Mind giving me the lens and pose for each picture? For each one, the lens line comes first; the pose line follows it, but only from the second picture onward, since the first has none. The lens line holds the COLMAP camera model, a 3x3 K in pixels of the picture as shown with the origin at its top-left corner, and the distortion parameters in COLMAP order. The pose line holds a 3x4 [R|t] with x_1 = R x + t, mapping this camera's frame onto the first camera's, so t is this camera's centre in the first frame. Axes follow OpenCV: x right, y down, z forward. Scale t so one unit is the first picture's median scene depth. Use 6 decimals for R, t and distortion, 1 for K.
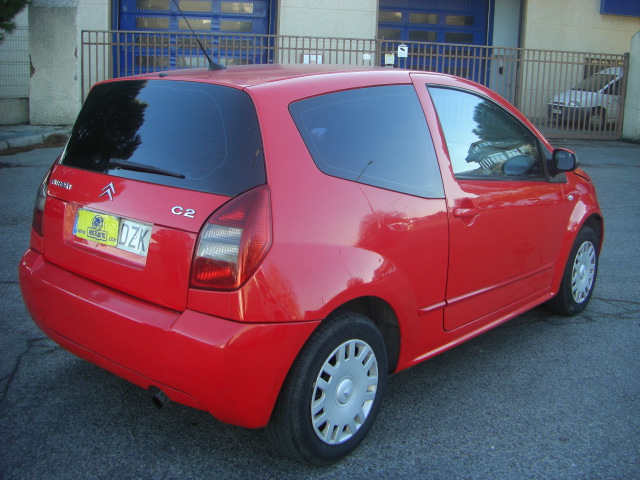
lens RADIAL K [[677.4, 0, 332.3], [0, 677.4, 237.9], [0, 0, 1]] dist [-0.119235, 0.011511]
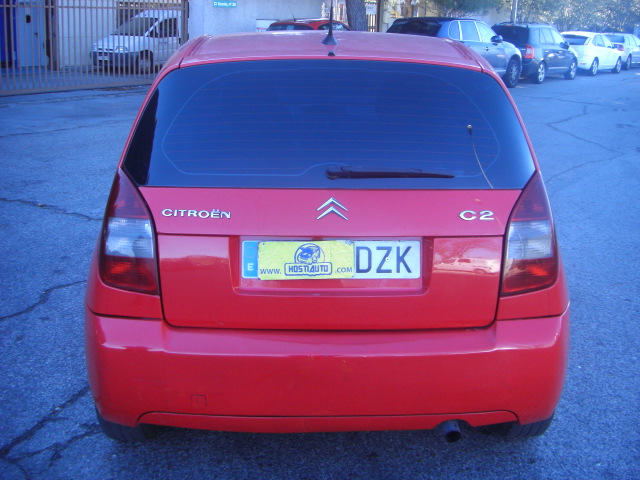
lens RADIAL K [[677.4, 0, 332.3], [0, 677.4, 237.9], [0, 0, 1]] dist [-0.119235, 0.011511]
pose [[0.748445, -0.211343, 0.628621, -0.081989], [0.159142, 0.977403, 0.139127, -0.014462], [-0.643820, -0.004089, 0.765166, 0.040564]]
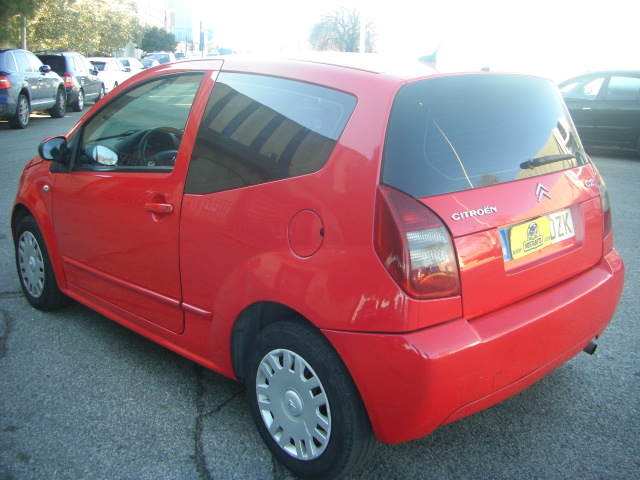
lens RADIAL K [[677.4, 0, 332.3], [0, 677.4, 237.9], [0, 0, 1]] dist [-0.119235, 0.011511]
pose [[0.118358, -0.277670, 0.953358, -0.129155], [0.233024, 0.941061, 0.245159, -0.031095], [-0.965242, 0.193139, 0.176086, 0.112456]]
